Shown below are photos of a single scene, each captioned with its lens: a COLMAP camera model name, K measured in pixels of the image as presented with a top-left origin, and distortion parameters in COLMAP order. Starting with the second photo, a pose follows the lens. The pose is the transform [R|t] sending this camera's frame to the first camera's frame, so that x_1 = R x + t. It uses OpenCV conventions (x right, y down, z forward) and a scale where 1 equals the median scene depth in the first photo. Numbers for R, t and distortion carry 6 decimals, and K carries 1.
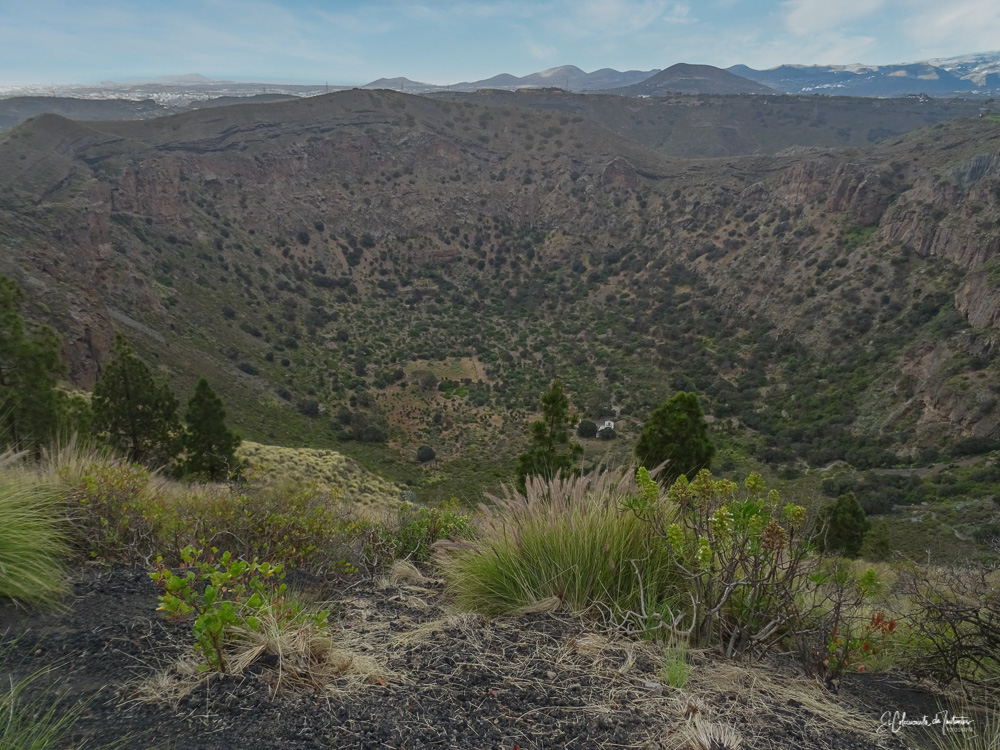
lens RADIAL K [[711.4, 0, 500.1], [0, 711.4, 375.5], [0, 0, 1]] dist [-0.002475, 0.003079]
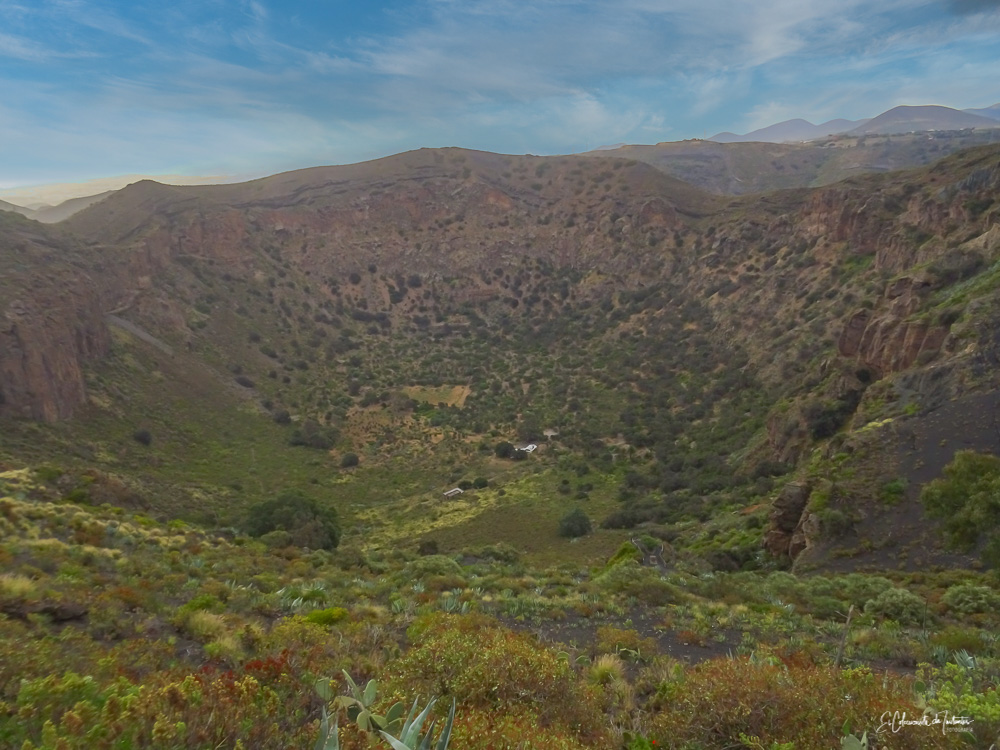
lens RADIAL K [[711.4, 0, 500.5], [0, 711.4, 375.5], [0, 0, 1]] dist [-0.002475, 0.003079]
pose [[0.950608, 0.031962, -0.308745, 0.310113], [-0.057814, 0.995510, -0.074948, 0.033023], [0.304963, 0.089095, 0.948188, 0.011635]]
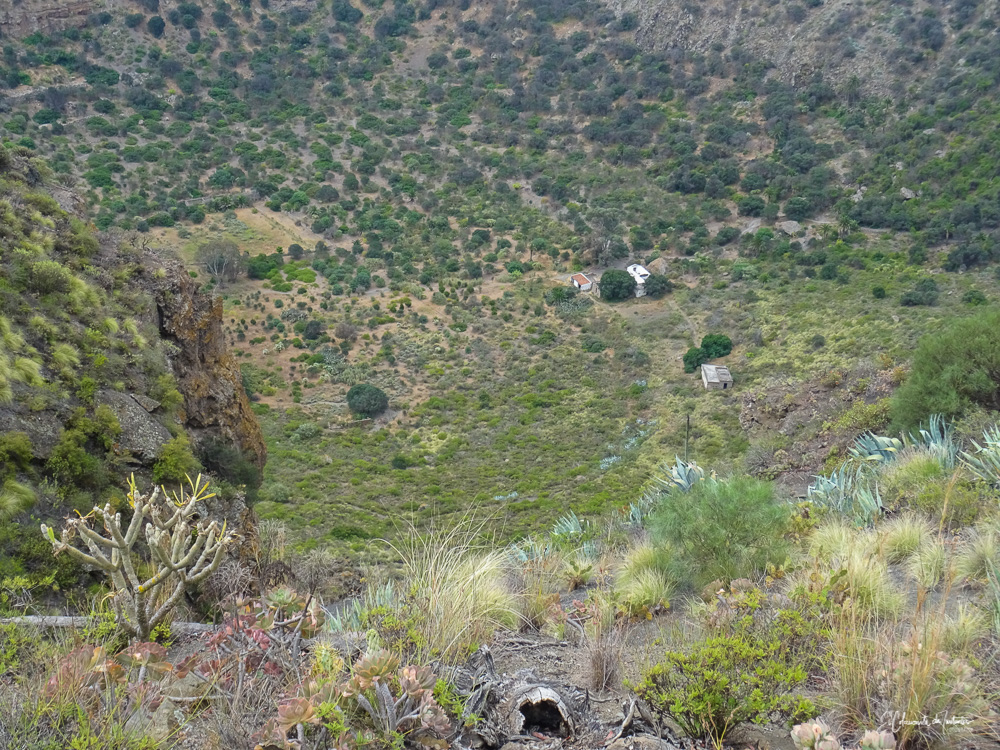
lens RADIAL K [[1176.4, 0, 501.7], [0, 1176.4, 375.1], [0, 0, 1]] dist [-0.005627, 0.000000]
pose [[0.871491, -0.225328, 0.435582, -0.246617], [0.177317, 0.972884, 0.148510, -0.002708], [-0.457234, -0.052189, 0.887814, 0.193809]]
